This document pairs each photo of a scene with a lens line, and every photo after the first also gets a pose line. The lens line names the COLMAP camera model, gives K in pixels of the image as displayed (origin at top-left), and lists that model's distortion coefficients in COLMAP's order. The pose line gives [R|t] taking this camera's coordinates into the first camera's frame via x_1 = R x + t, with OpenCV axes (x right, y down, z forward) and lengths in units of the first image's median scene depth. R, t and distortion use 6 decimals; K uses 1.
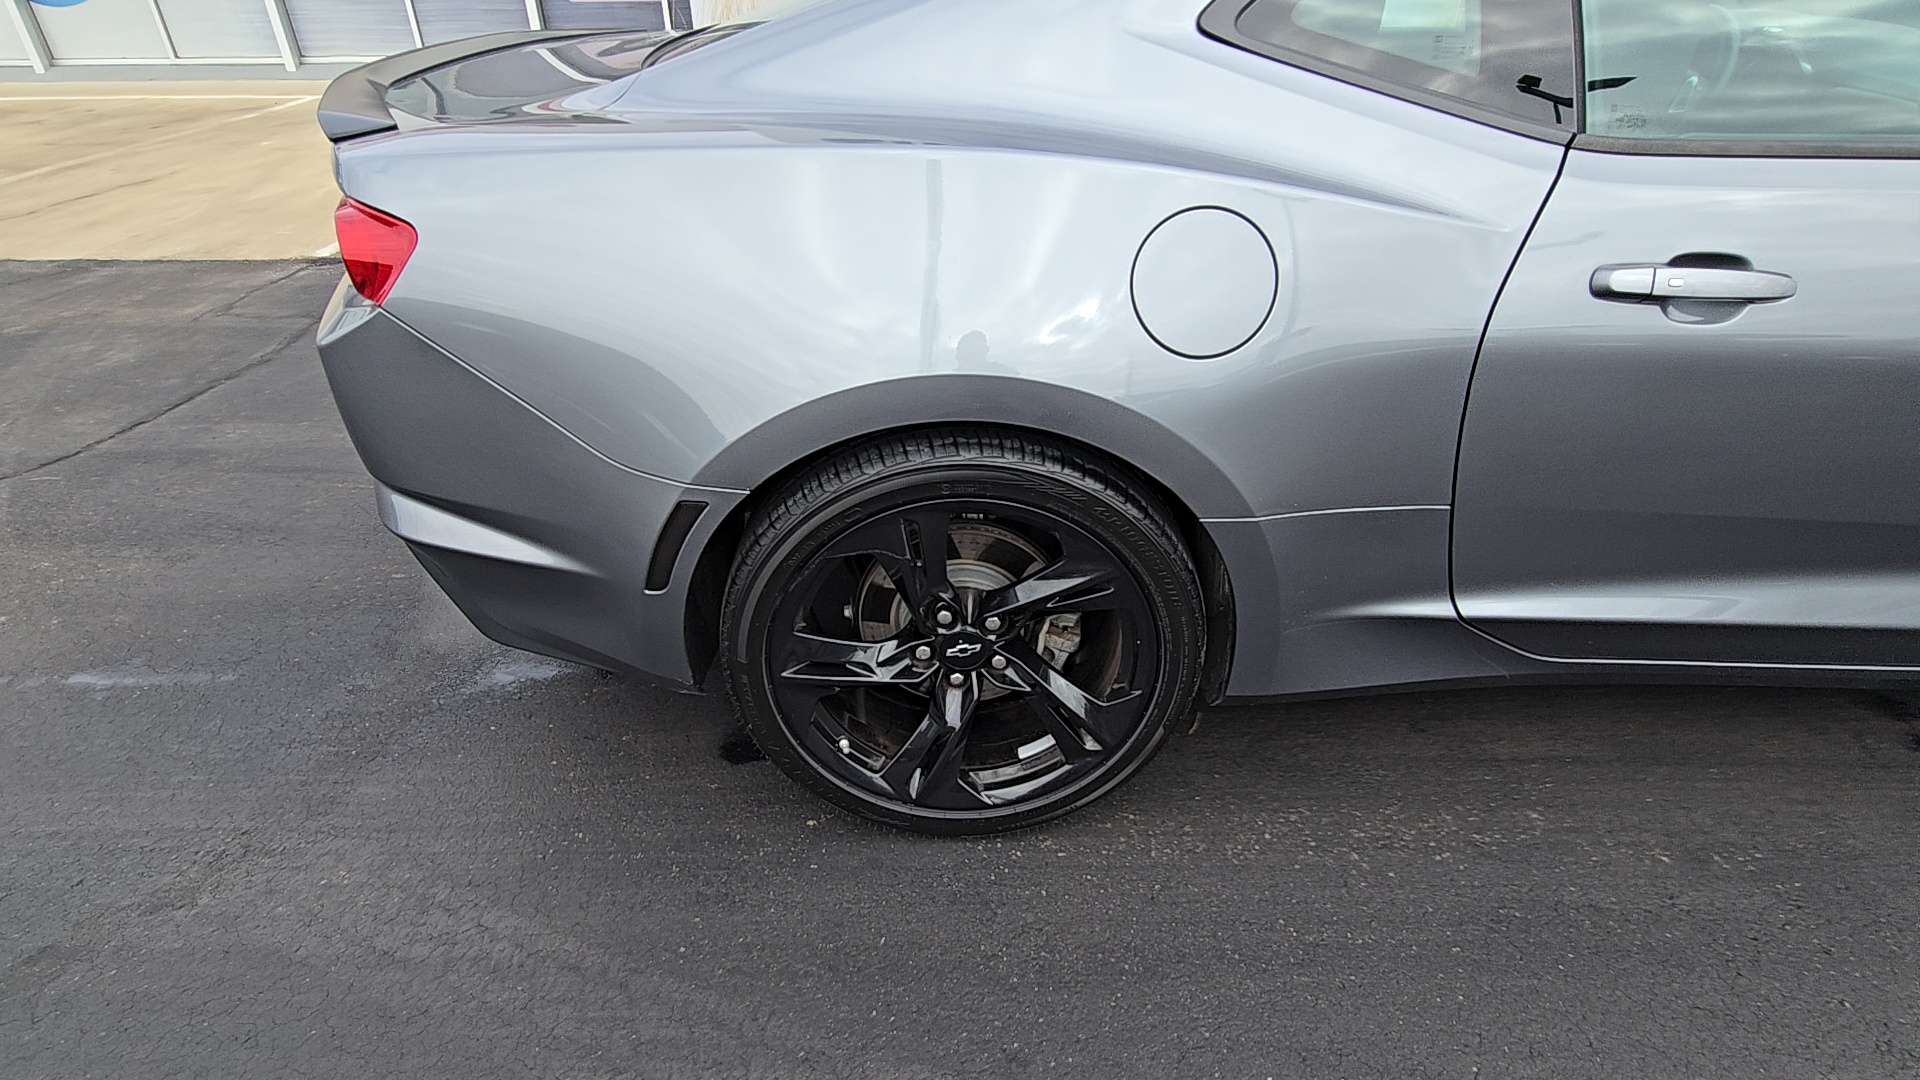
lens RADIAL K [[967.8, 0, 947.9], [0, 967.8, 543.8], [0, 0, 1]] dist [0.000451, -0.001276]
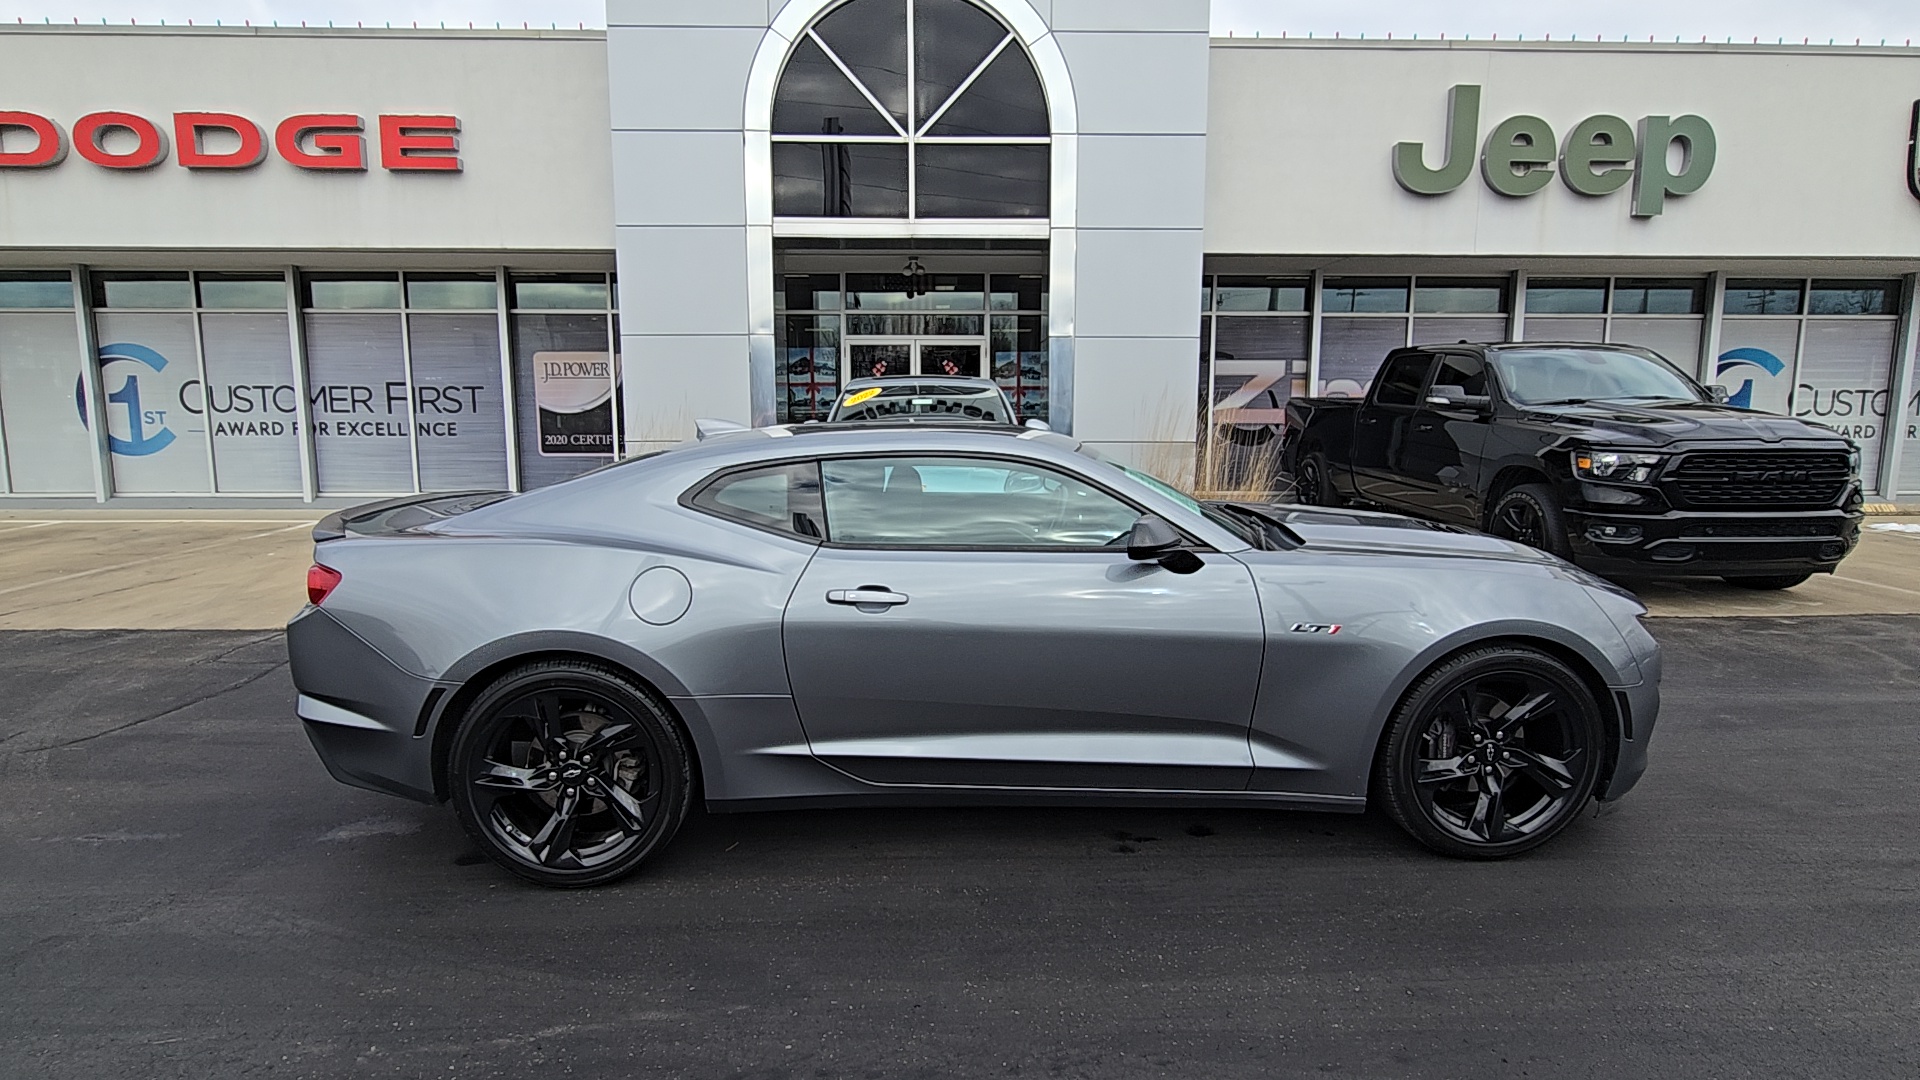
lens RADIAL K [[967.8, 0, 947.9], [0, 967.8, 543.8], [0, 0, 1]] dist [0.000451, -0.001276]
pose [[0.999248, 0.004538, 0.038513, 0.709242], [0.011253, 0.916461, -0.399965, 0.479045], [-0.037111, 0.400098, 0.915721, -1.062108]]
